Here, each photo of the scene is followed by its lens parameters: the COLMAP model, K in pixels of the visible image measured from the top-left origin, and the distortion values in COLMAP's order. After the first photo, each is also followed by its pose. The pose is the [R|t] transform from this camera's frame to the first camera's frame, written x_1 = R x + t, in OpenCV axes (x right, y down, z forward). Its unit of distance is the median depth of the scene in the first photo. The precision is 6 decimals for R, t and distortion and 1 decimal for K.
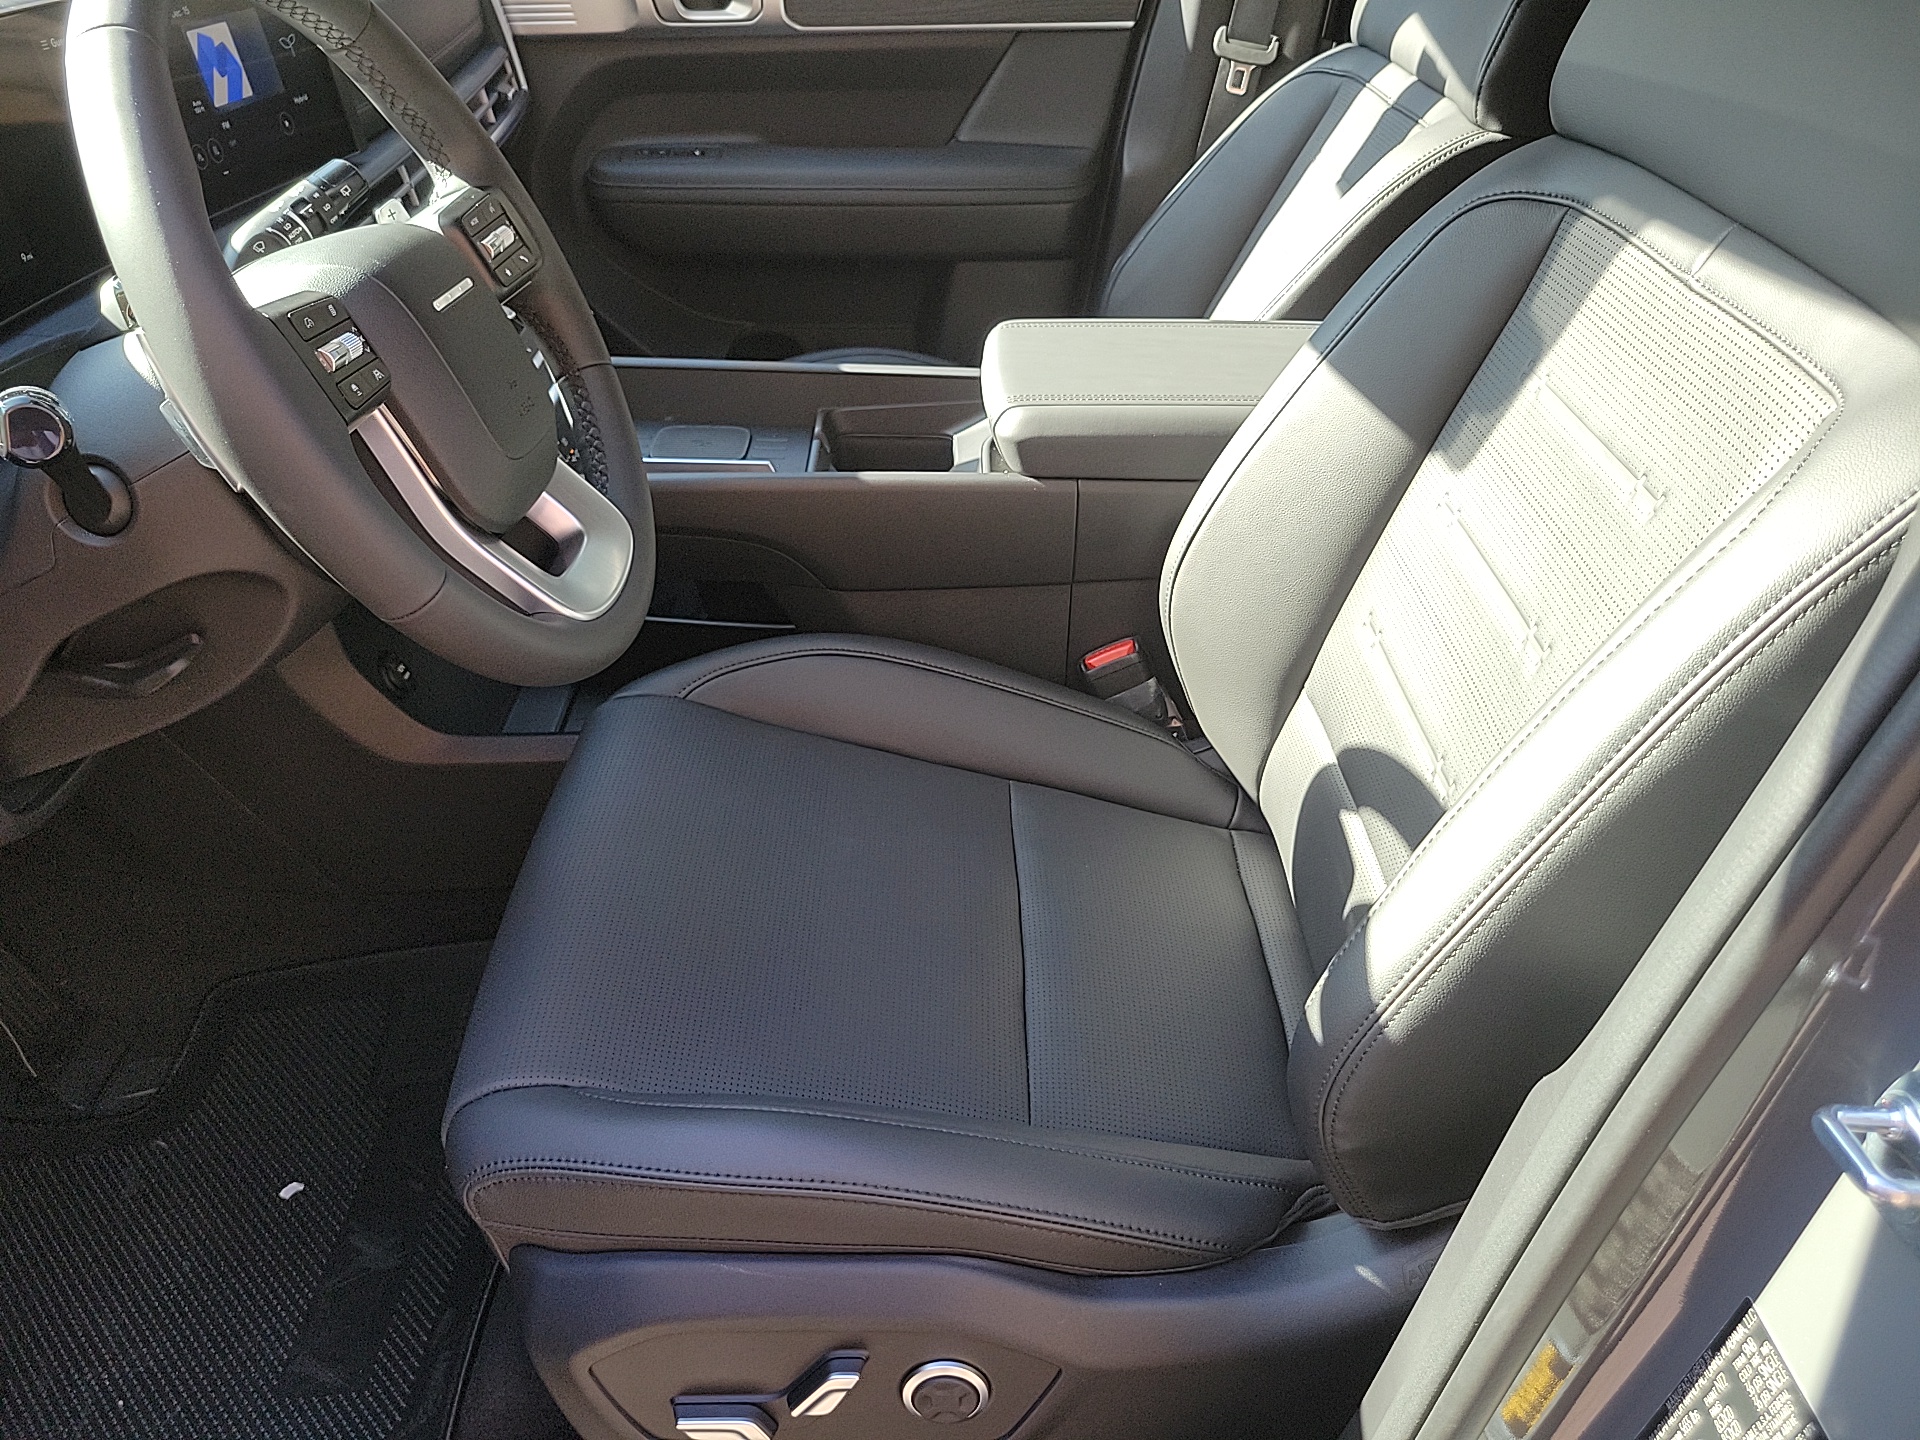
lens RADIAL K [[1421.4, 0, 972.2], [0, 1421.4, 718.6], [0, 0, 1]] dist [0.029878, -0.021757]
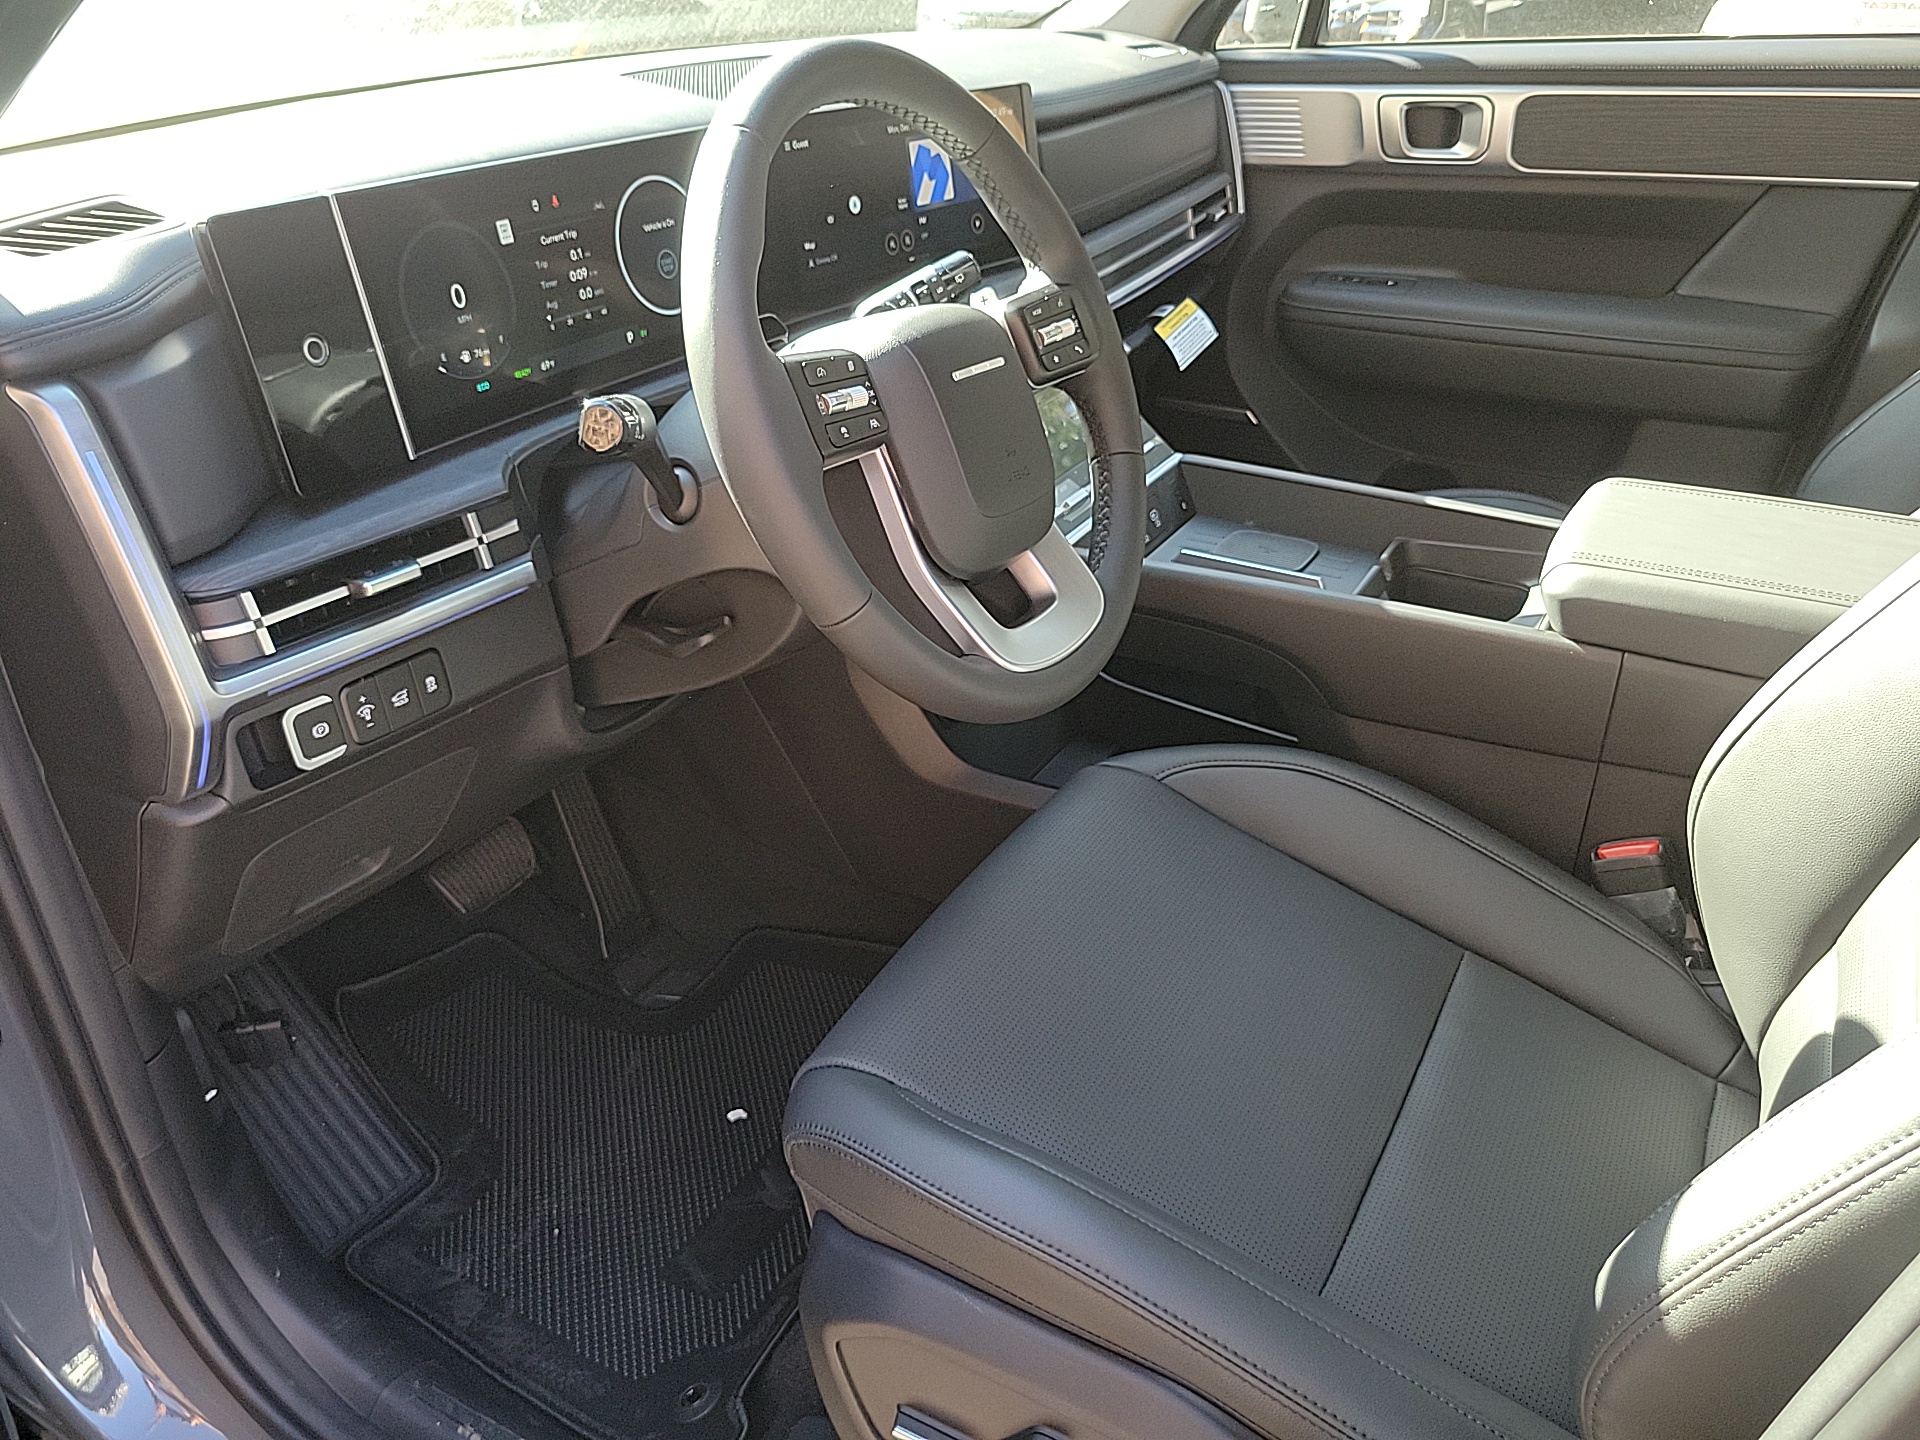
lens RADIAL K [[1434.6, 0, 1010.7], [0, 1434.6, 726.8], [0, 0, 1]] dist [0.019522, -0.005983]
pose [[0.875045, 0.219582, -0.431370, 0.147553], [-0.252943, 0.967259, -0.020734, -0.003227], [0.412694, 0.127255, 0.901937, 0.012494]]
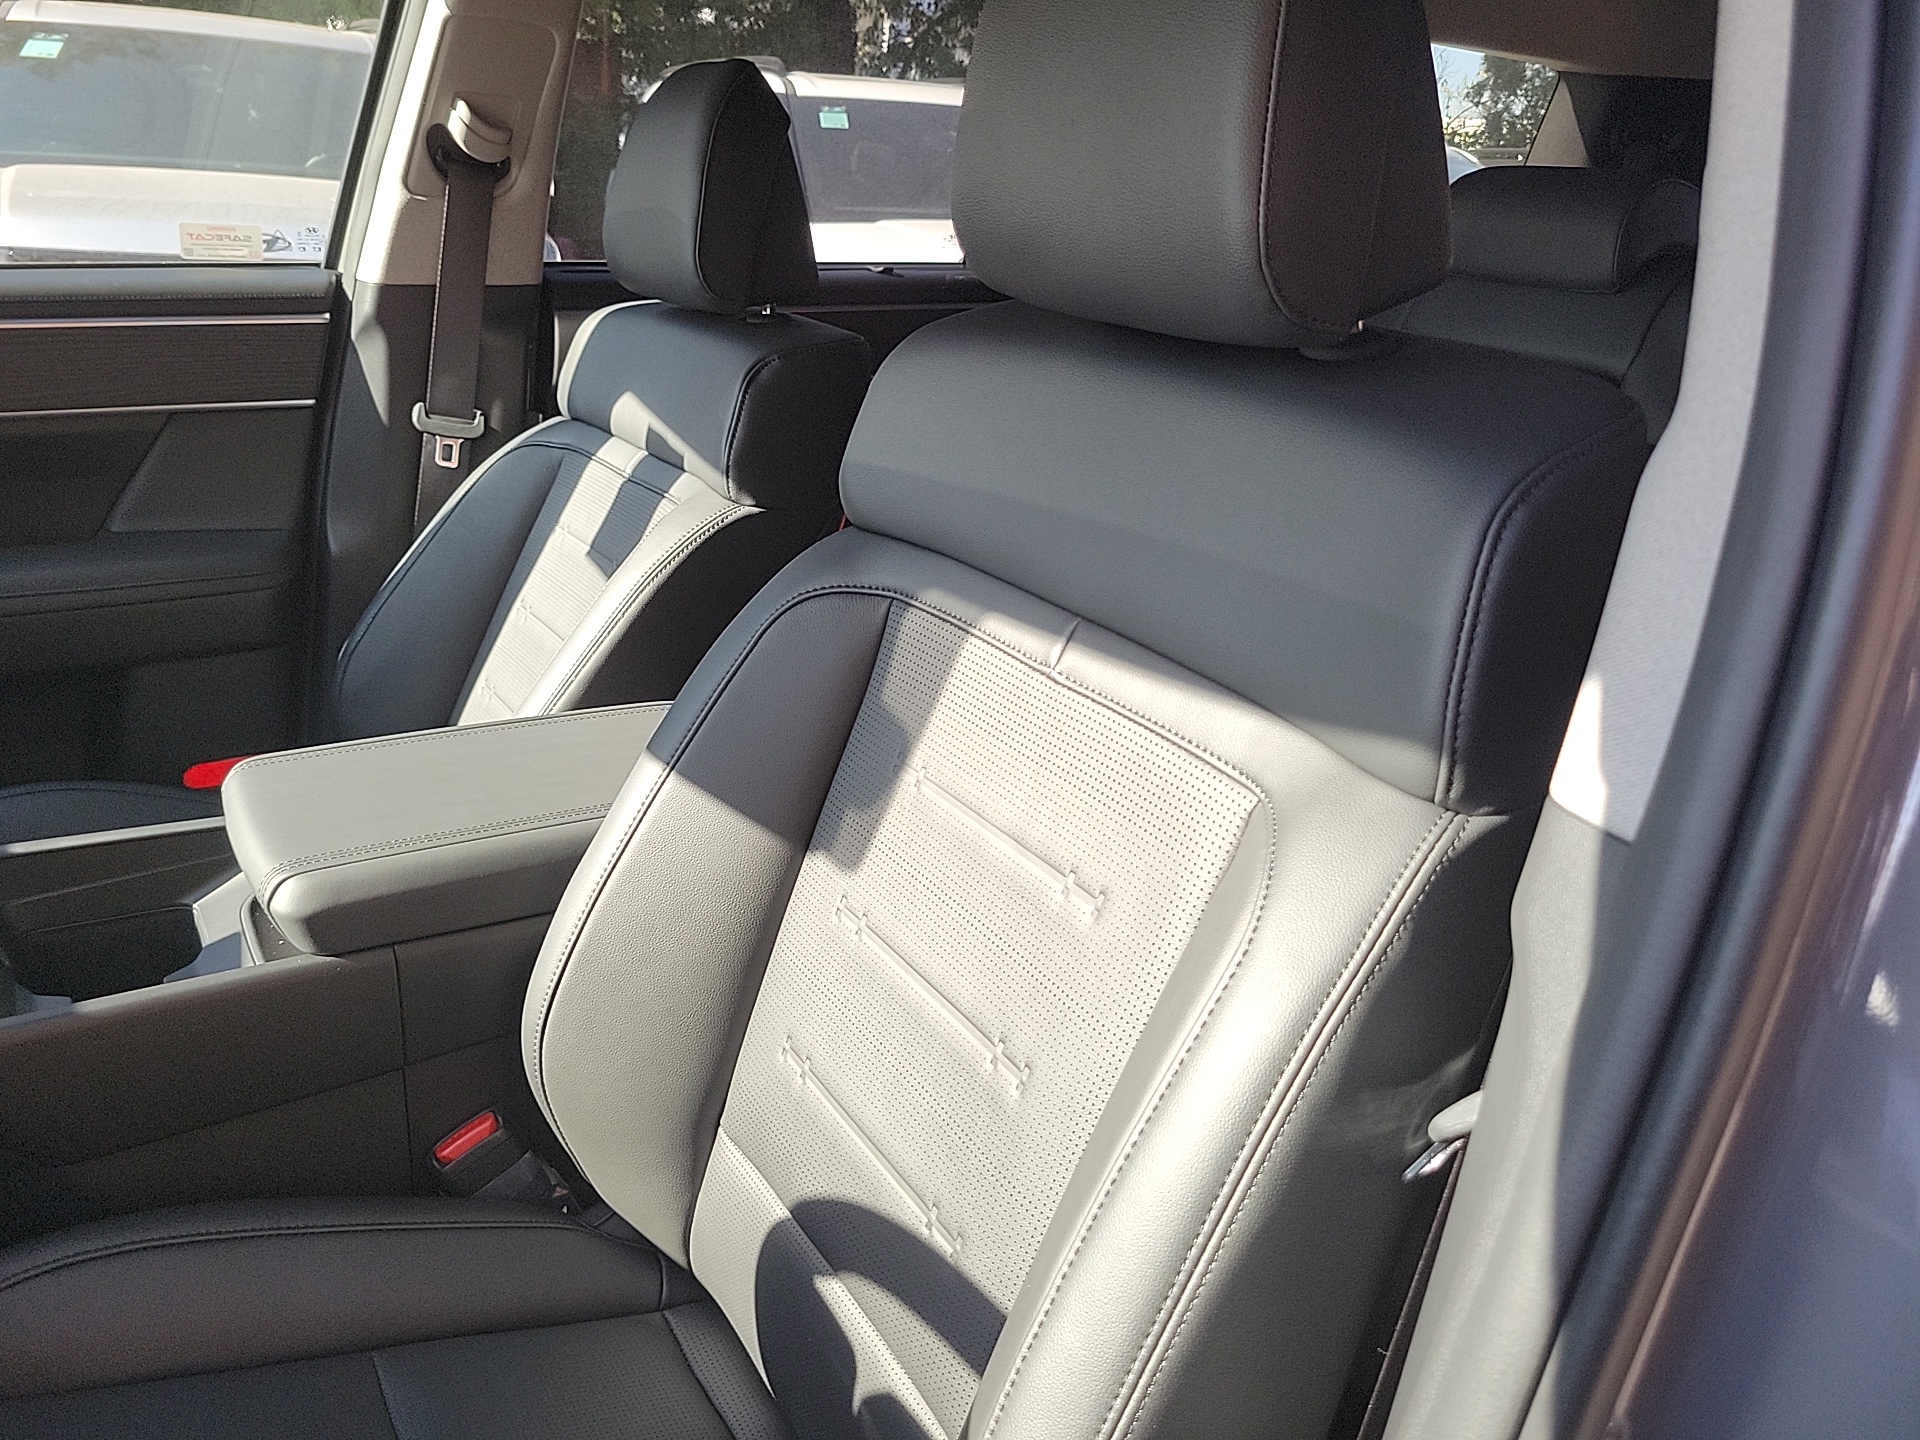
lens RADIAL K [[1421.4, 0, 972.2], [0, 1421.4, 718.6], [0, 0, 1]] dist [0.029878, -0.021757]
pose [[0.849717, -0.146579, 0.506455, -0.042462], [0.247658, 0.958974, -0.137967, -0.103435], [-0.465454, 0.242660, 0.851157, 0.121908]]
